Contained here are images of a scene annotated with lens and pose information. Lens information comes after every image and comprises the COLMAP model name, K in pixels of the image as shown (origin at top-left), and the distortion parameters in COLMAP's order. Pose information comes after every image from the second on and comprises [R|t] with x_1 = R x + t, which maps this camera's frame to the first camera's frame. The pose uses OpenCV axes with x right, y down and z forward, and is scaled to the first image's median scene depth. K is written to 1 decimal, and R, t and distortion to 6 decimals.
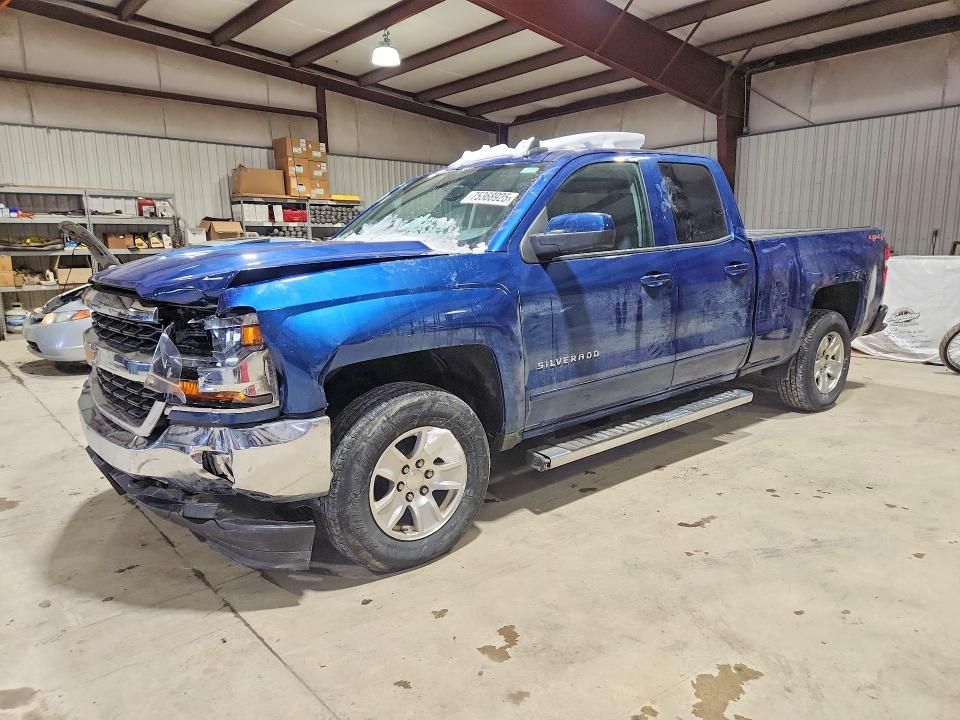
lens RADIAL K [[645.7, 0, 485.1], [0, 645.7, 364.4], [0, 0, 1]] dist [0.045967, -0.026553]
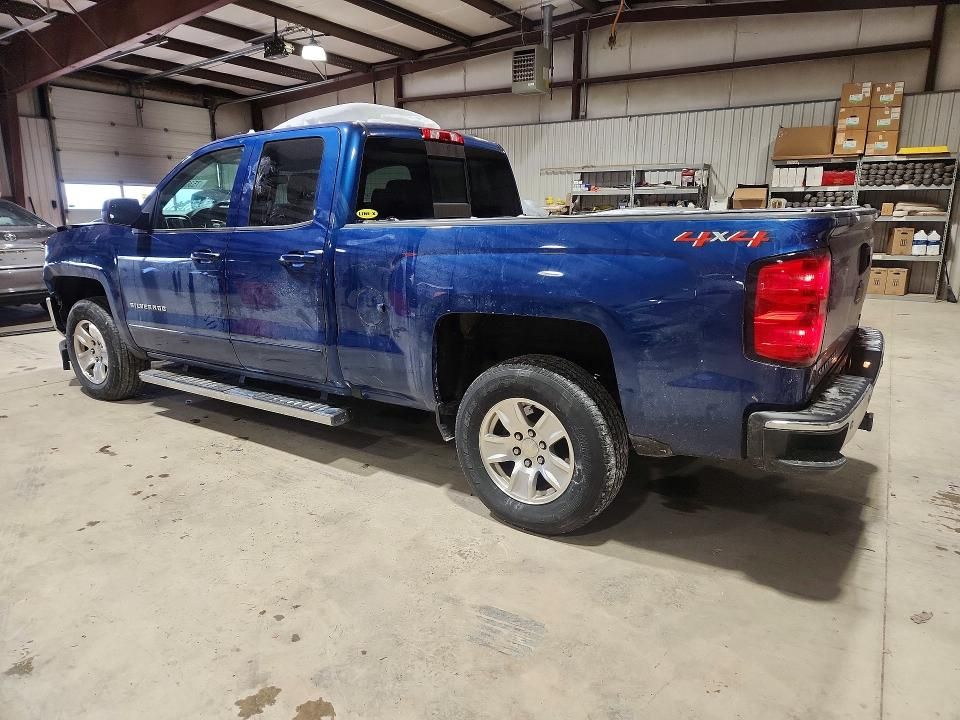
lens RADIAL K [[645.7, 0, 481.5], [0, 645.7, 359.3], [0, 0, 1]] dist [0.045967, -0.026553]
pose [[0.282507, 0.228995, -0.931531, 0.482722], [-0.180741, 0.966402, 0.182754, -0.082816], [0.942084, 0.116737, 0.314405, 0.367833]]
